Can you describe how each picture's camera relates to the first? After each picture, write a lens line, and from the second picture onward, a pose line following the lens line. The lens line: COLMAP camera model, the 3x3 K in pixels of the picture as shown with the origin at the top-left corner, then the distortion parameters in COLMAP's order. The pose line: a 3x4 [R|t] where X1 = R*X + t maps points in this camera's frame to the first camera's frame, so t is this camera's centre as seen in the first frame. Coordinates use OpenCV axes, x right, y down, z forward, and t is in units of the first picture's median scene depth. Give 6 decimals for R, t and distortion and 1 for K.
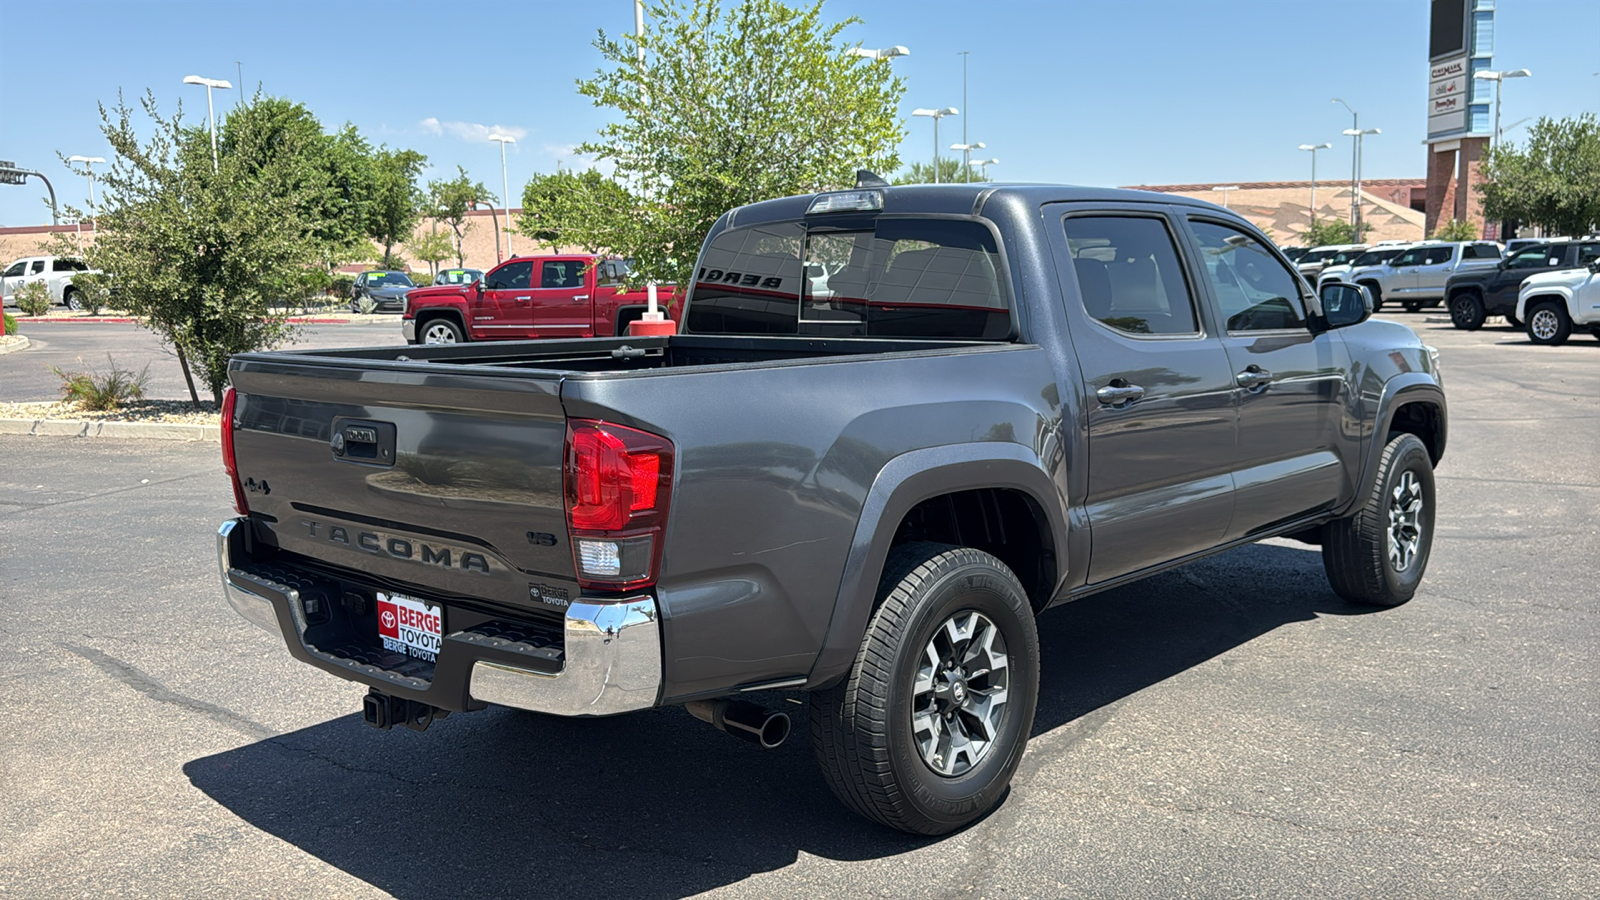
lens RADIAL K [[1394.6, 0, 800.0], [0, 1394.6, 450.0], [0, 0, 1]] dist [0.122891, -0.257958]
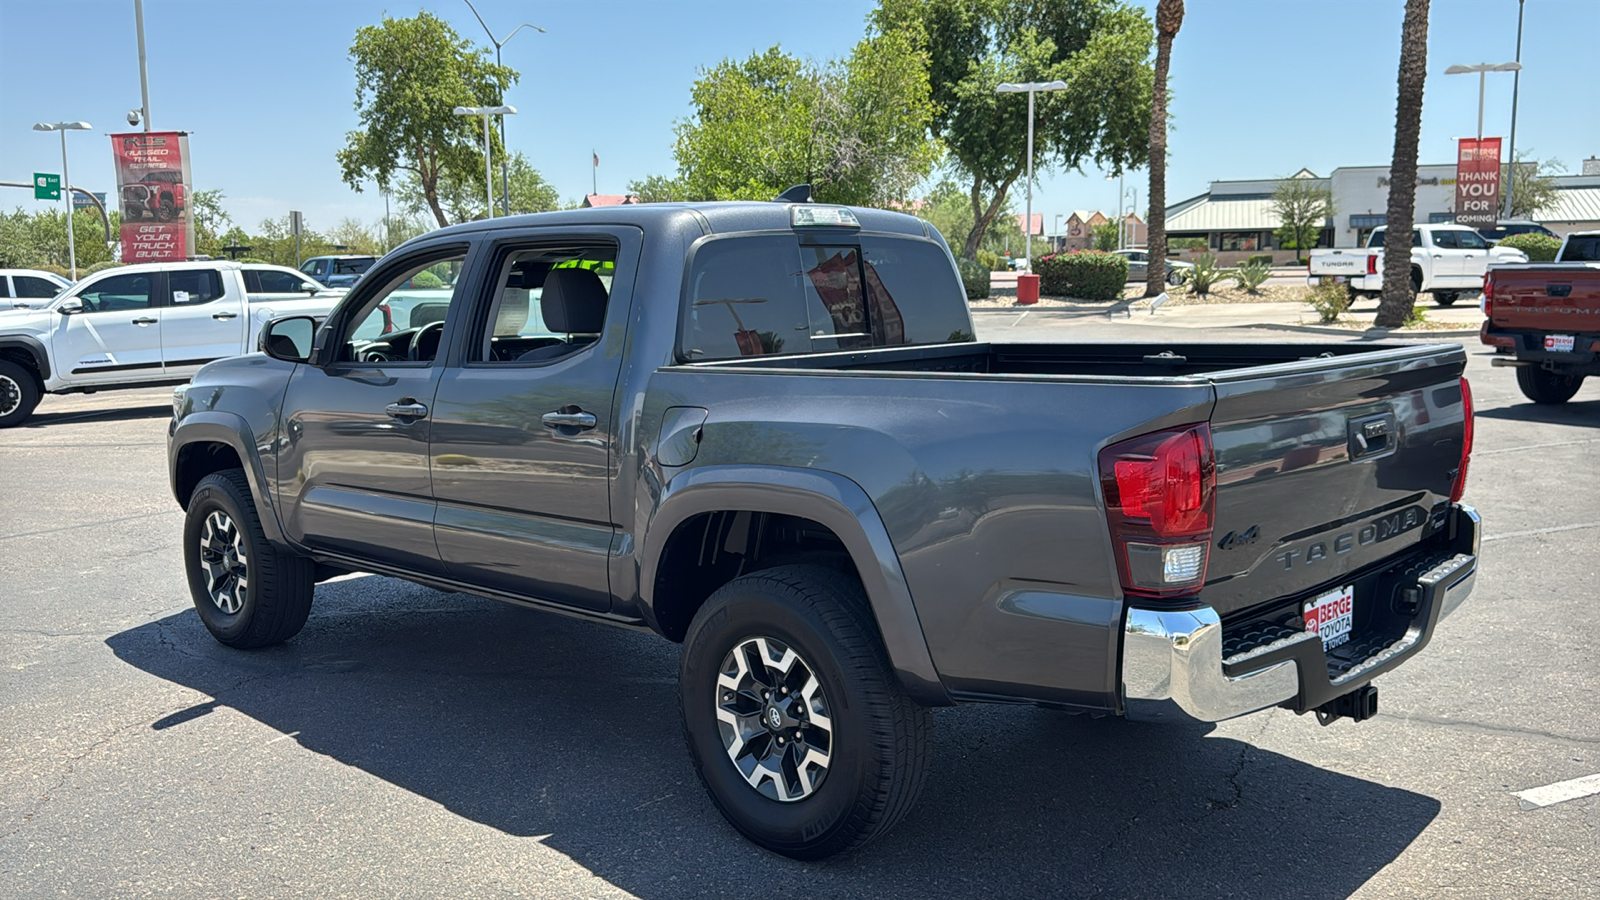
lens RADIAL K [[1394.6, 0, 800.0], [0, 1394.6, 450.0], [0, 0, 1]] dist [0.122891, -0.257958]
pose [[0.029811, -0.101809, 0.994357, -0.969748], [0.144887, 0.984733, 0.096480, -0.111413], [-0.988999, 0.141193, 0.044107, 0.992912]]
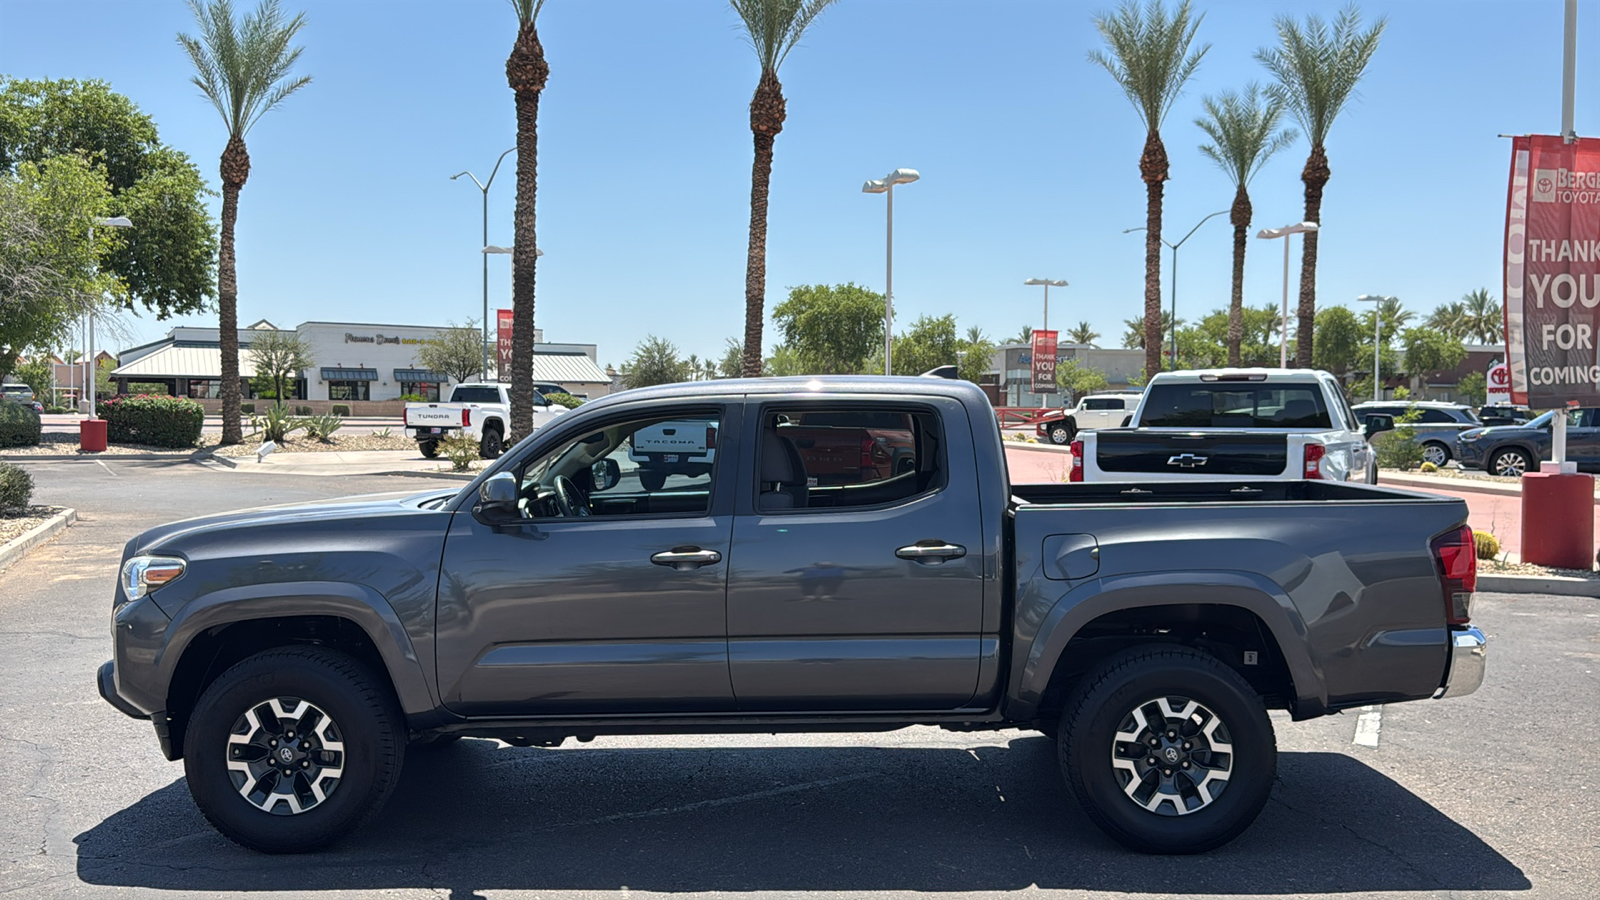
lens RADIAL K [[1356.9, 0, 842.9], [0, 1356.9, 448.6], [0, 0, 1]] dist [0.149229, -0.314892]
pose [[-0.667308, 0.002766, 0.744777, -0.829436], [0.108989, 0.989591, 0.093977, -0.257964], [-0.736764, 0.143884, -0.660663, 1.943754]]
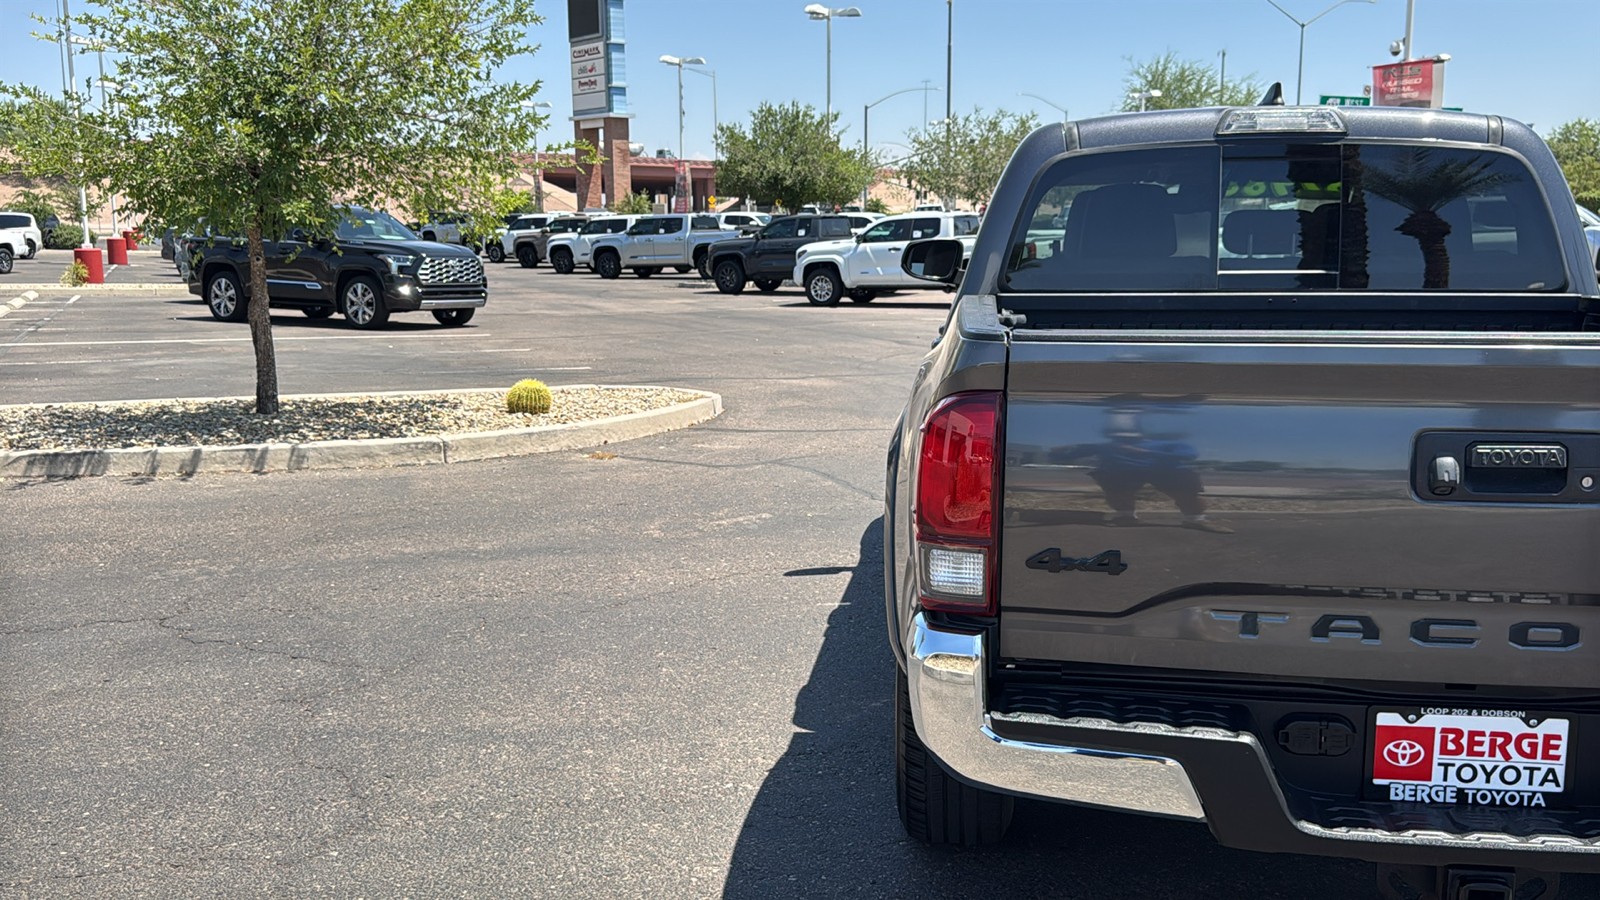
lens RADIAL K [[1384.4, 0, 800.0], [0, 1384.4, 450.0], [0, 0, 1]] dist [0.165910, -0.362020]
pose [[0.818522, -0.071252, 0.570040, -0.654679], [0.057242, 0.997456, 0.042483, -0.040512], [-0.571617, -0.002143, 0.820518, 0.499169]]
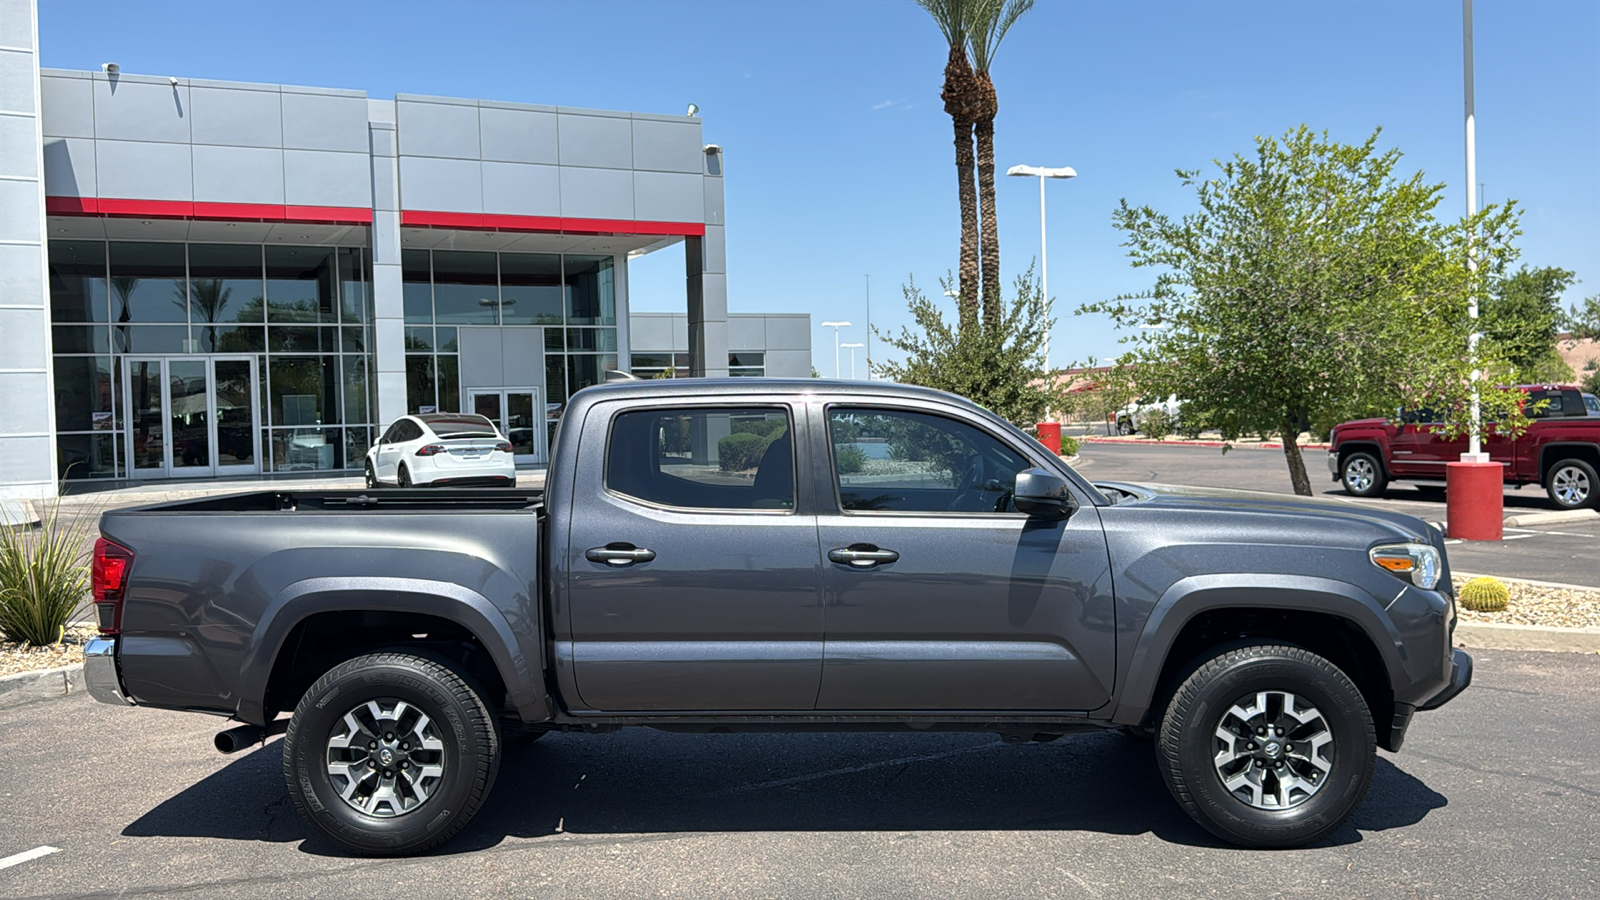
lens RADIAL K [[1394.6, 0, 800.0], [0, 1394.6, 450.0], [0, 0, 1]] dist [0.122891, -0.257958]
pose [[0.647256, 0.024922, -0.761865, 1.175069], [-0.088348, 0.995182, -0.042504, -0.088142], [0.757136, 0.094820, 0.646340, 0.304494]]
